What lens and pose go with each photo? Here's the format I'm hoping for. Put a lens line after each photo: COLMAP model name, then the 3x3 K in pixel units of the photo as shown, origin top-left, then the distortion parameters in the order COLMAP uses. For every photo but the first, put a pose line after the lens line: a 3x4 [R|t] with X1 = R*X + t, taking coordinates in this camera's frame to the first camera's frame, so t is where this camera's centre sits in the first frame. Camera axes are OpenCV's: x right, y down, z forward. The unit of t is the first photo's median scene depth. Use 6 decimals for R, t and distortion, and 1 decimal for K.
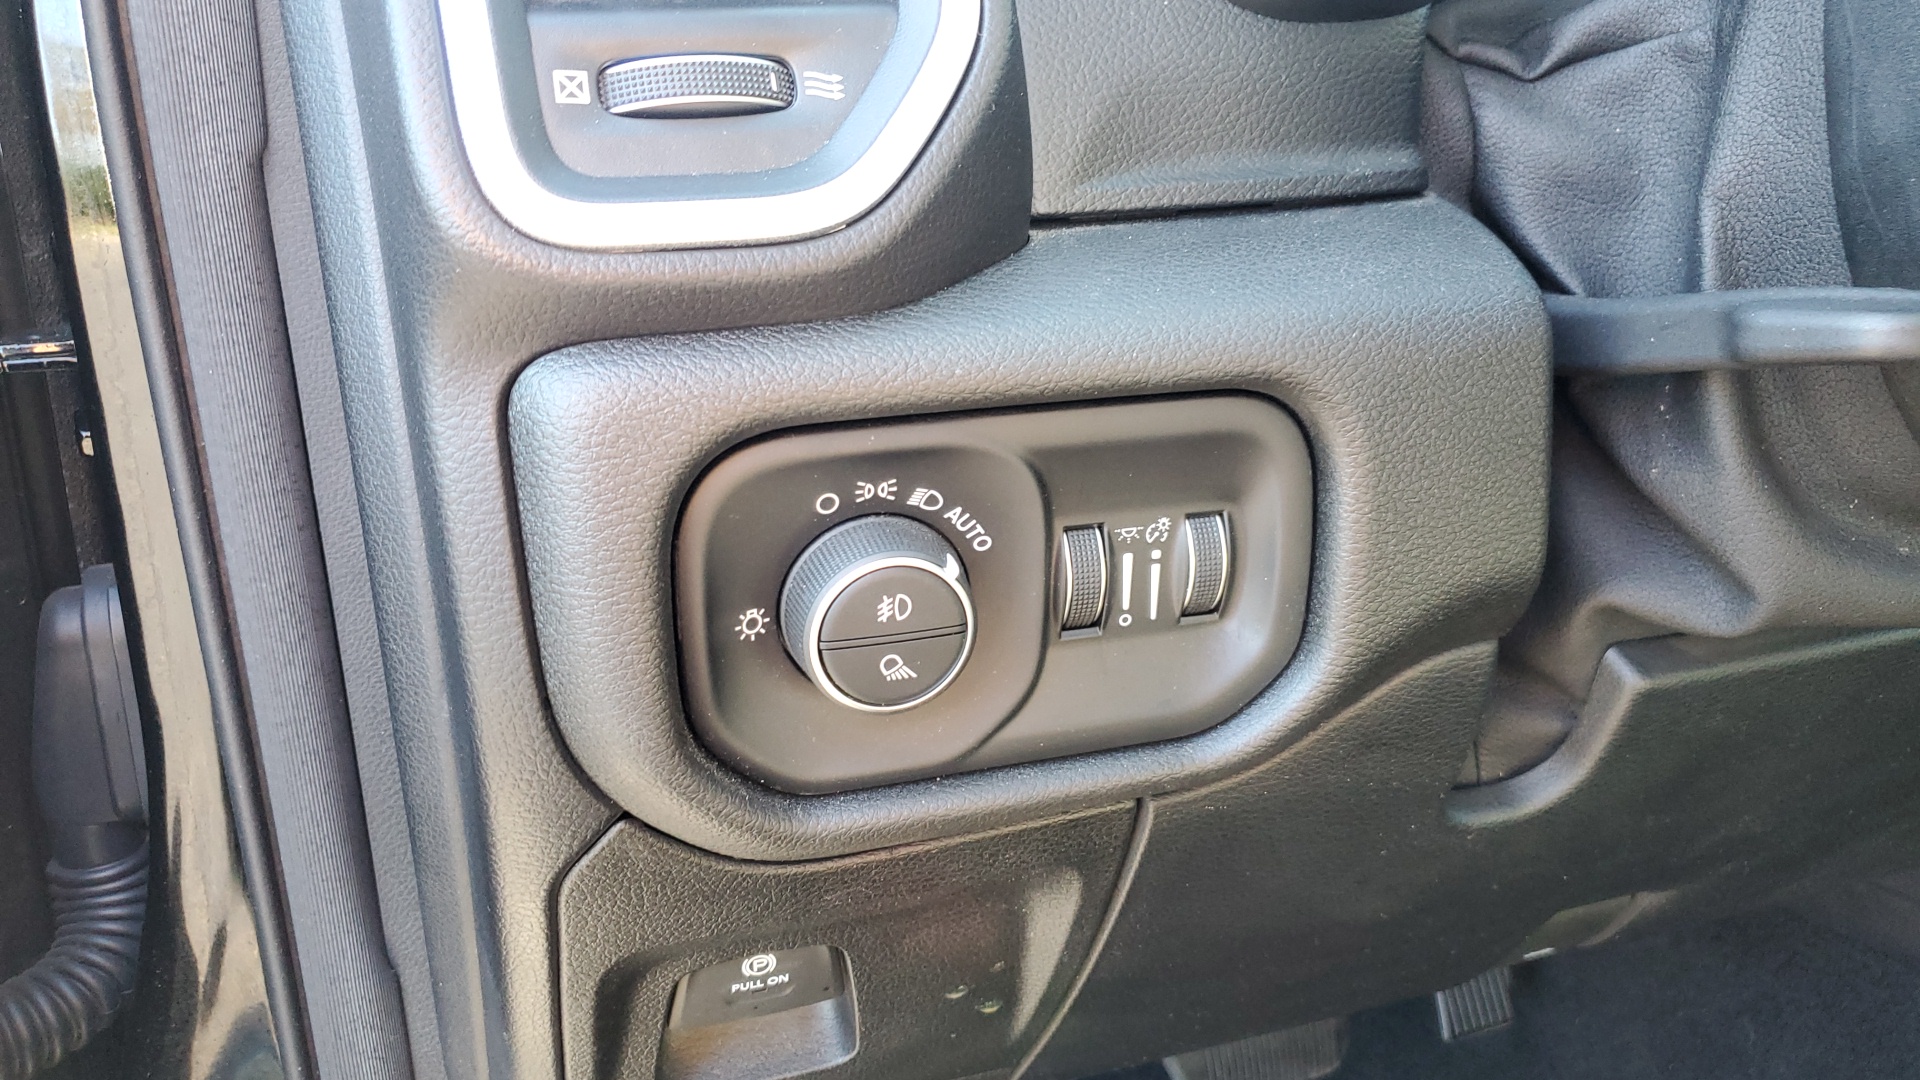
lens RADIAL K [[1504.8, 0, 1040.5], [0, 1504.8, 539.0], [0, 0, 1]] dist [-0.001892, -0.012511]
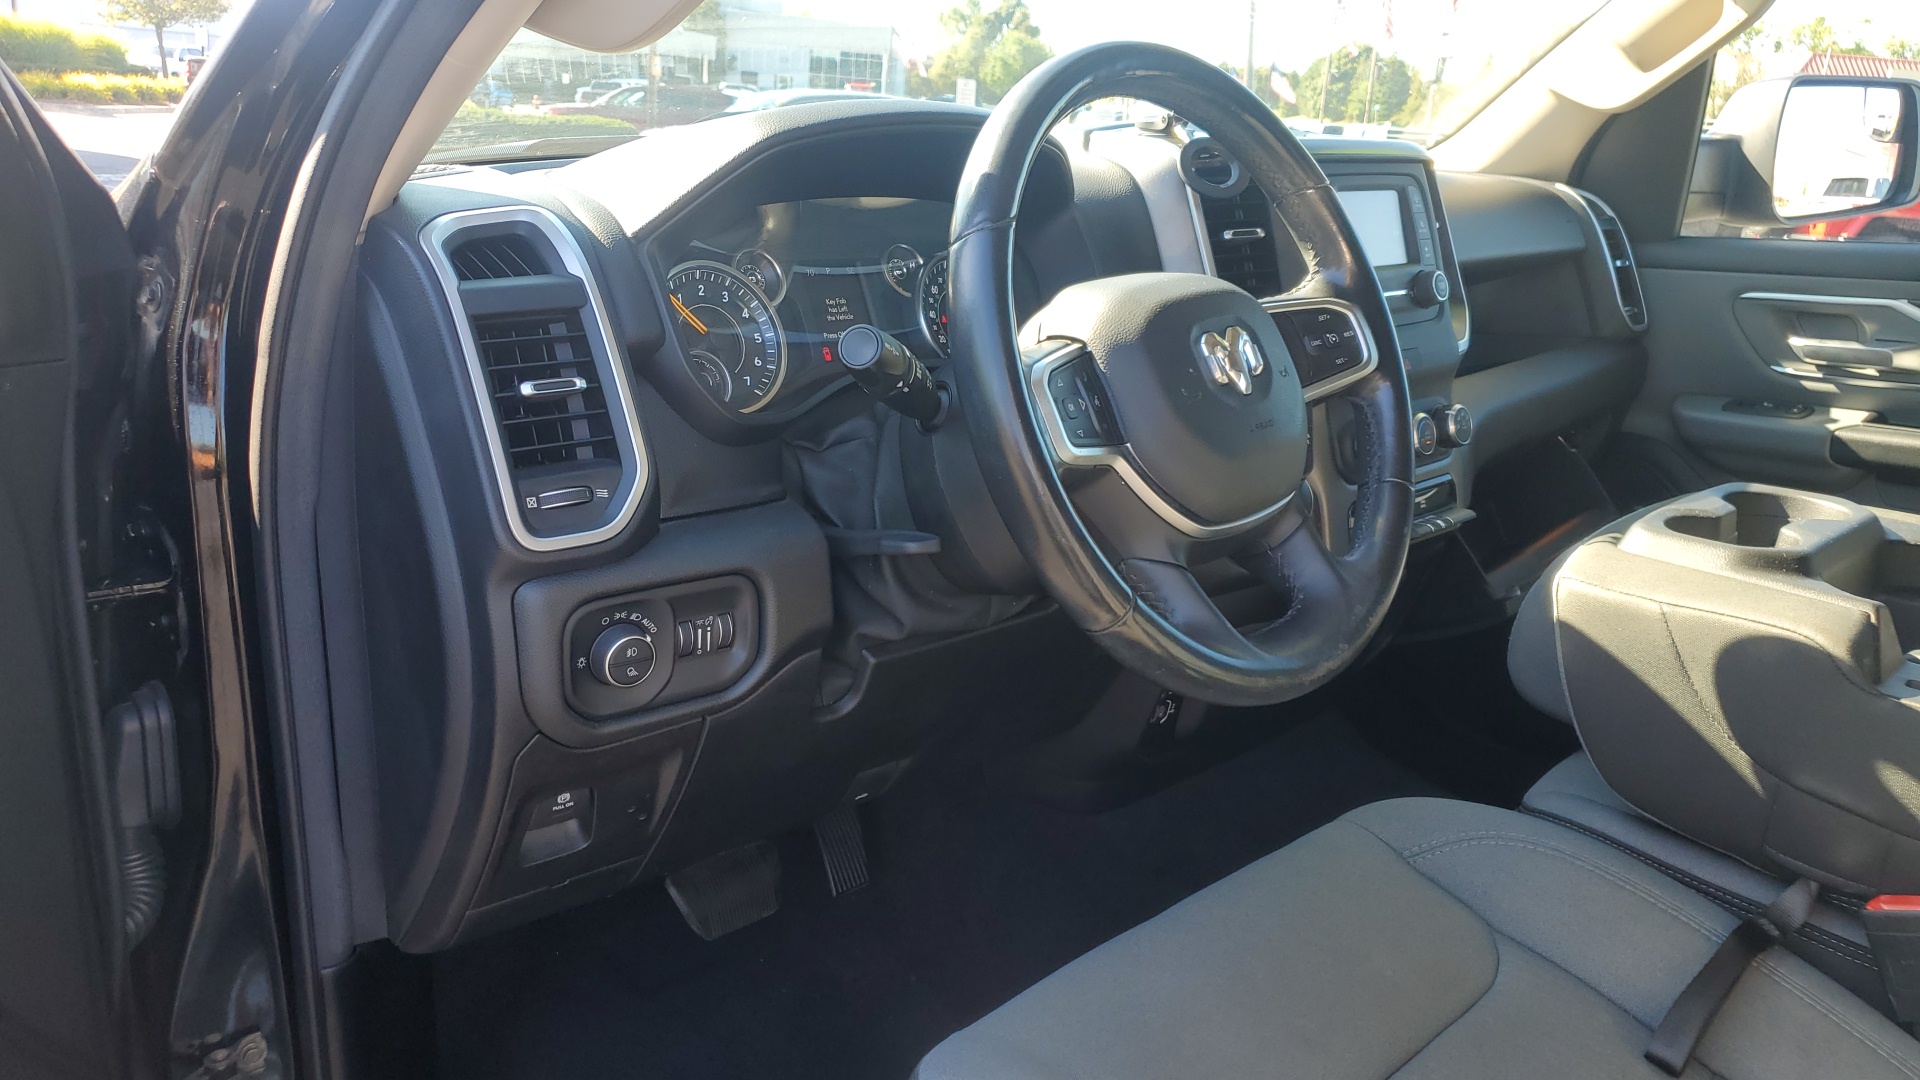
lens RADIAL K [[1504.8, 0, 1040.5], [0, 1504.8, 539.0], [0, 0, 1]] dist [-0.001892, -0.012511]
pose [[0.915386, -0.067255, 0.396920, -0.488569], [0.090427, 0.995102, -0.039933, 0.011434], [-0.392290, 0.072447, 0.916984, -1.998443]]
